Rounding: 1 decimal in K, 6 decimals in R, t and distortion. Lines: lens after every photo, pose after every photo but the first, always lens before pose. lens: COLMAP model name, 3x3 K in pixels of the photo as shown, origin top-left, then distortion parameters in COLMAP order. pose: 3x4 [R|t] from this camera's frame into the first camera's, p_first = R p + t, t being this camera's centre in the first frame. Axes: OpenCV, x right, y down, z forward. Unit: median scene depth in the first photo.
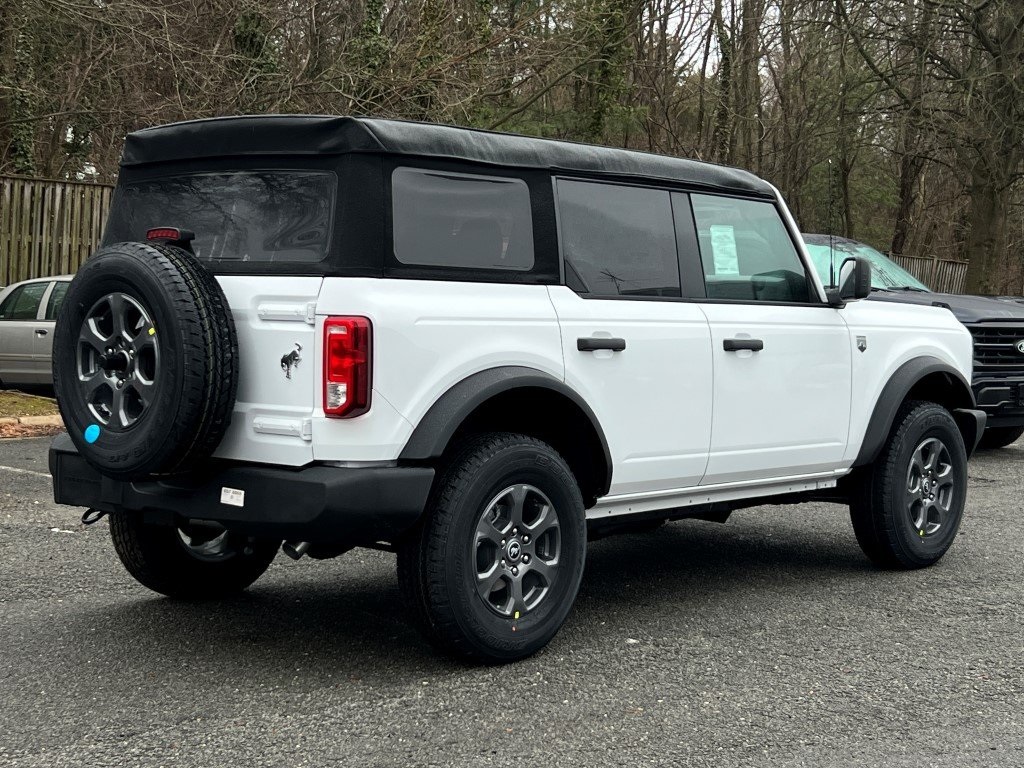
lens RADIAL K [[1712.0, 0, 512.2], [0, 1712.0, 381.3], [0, 0, 1]] dist [0.243513, 0.000000]
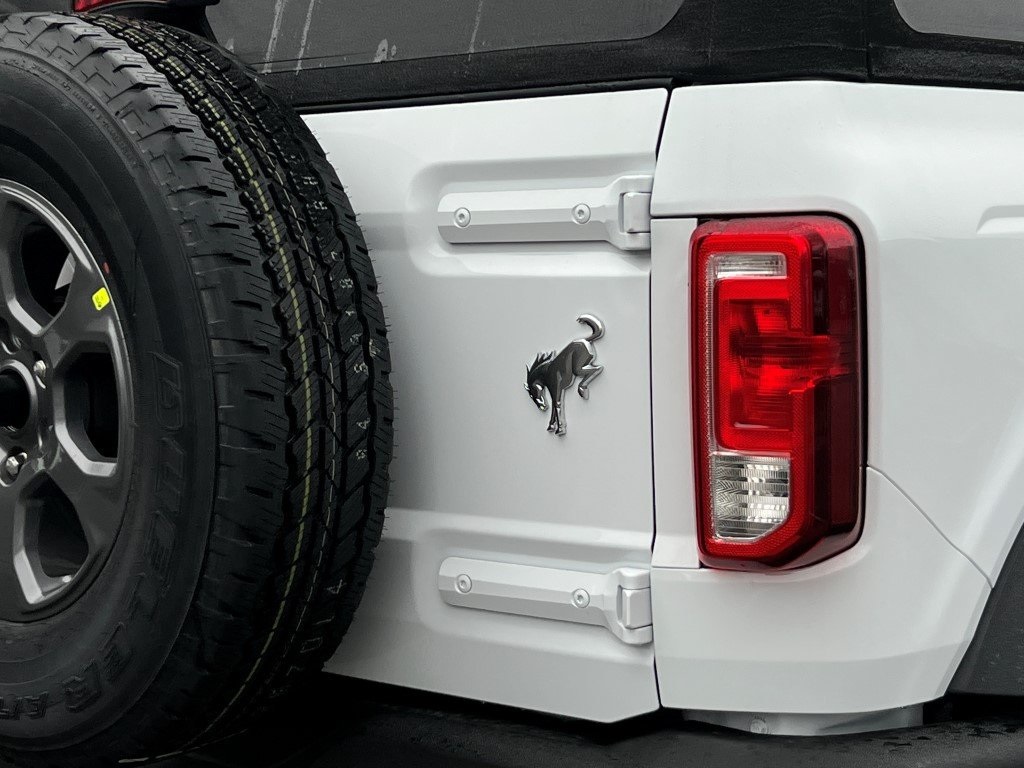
lens RADIAL K [[1968.0, 0, 512.0], [0, 1968.0, 387.1], [0, 0, 1]] dist [0.200251, 0.000000]
pose [[0.998899, -0.045178, -0.012626, -0.133885], [0.045661, 0.998114, 0.041025, -0.024604], [0.010749, -0.041556, 0.999078, 0.657818]]
